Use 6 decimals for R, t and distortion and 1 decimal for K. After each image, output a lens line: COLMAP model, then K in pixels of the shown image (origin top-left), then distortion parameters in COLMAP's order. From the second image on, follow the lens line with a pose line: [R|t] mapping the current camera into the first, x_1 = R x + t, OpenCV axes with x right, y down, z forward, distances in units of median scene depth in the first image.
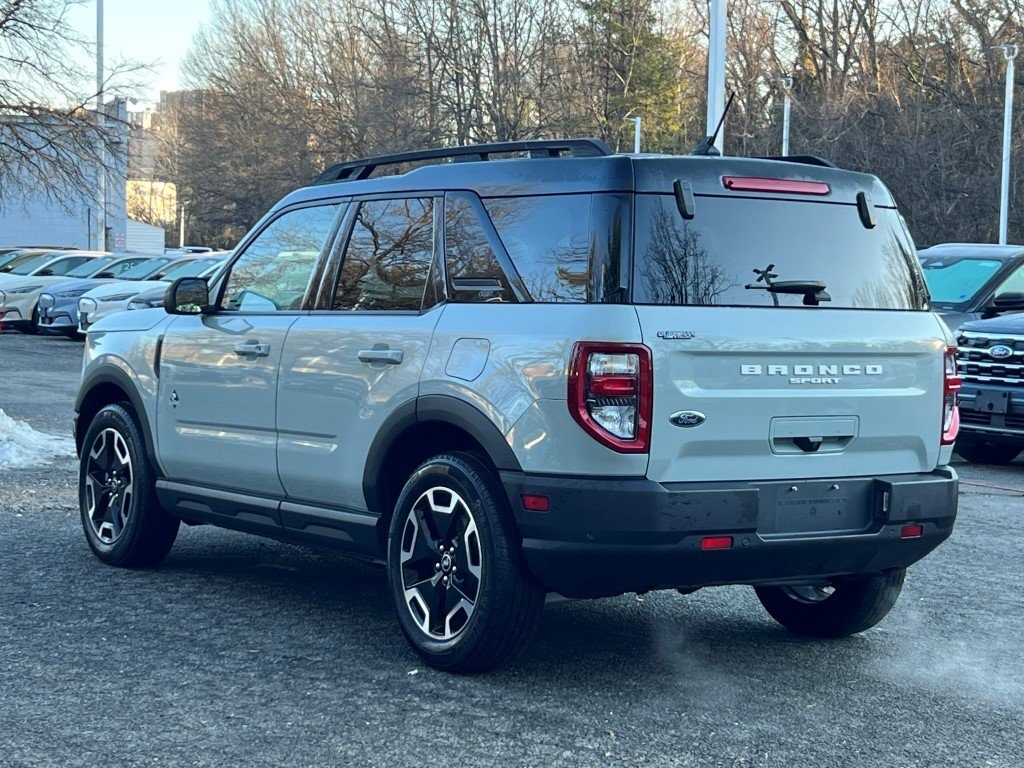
lens RADIAL K [[2008.9, 0, 512.0], [0, 2008.9, 382.2], [0, 0, 1]] dist [0.104861, 0.000000]
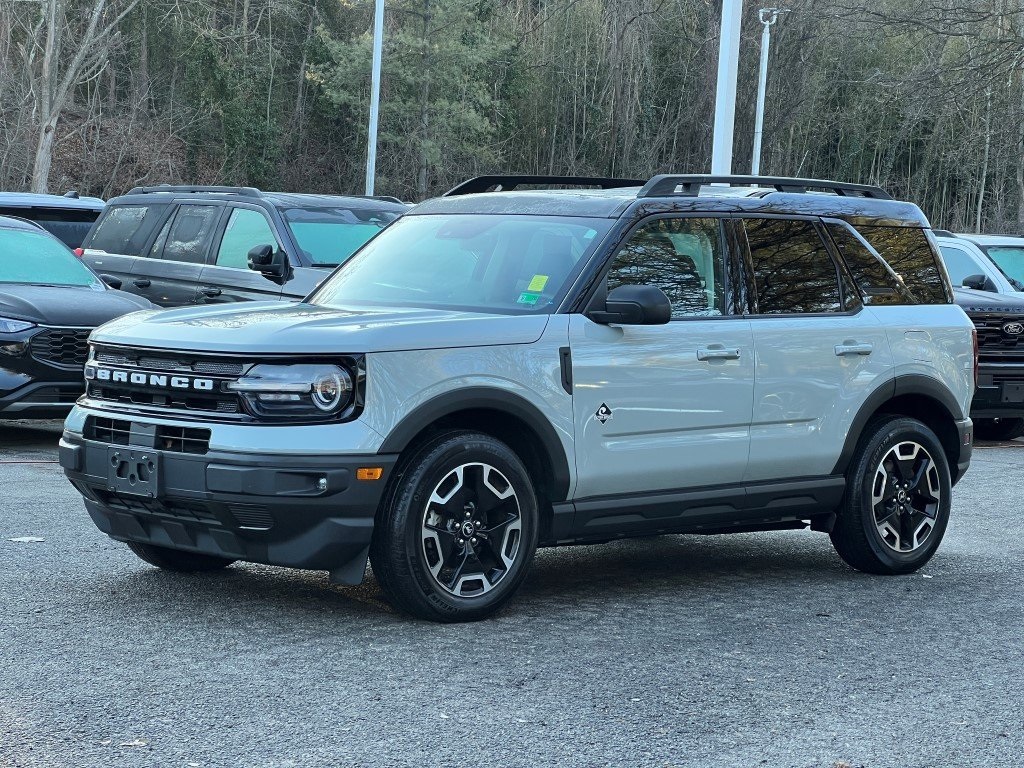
lens RADIAL K [[2338.6, 0, 511.6], [0, 2338.6, 383.6], [0, 0, 1]] dist [-0.128780, 0.000000]
pose [[-0.163686, -0.077886, 0.983433, -1.504091], [0.011791, 0.996653, 0.080896, -0.115122], [-0.986442, 0.024837, -0.162220, 1.479960]]
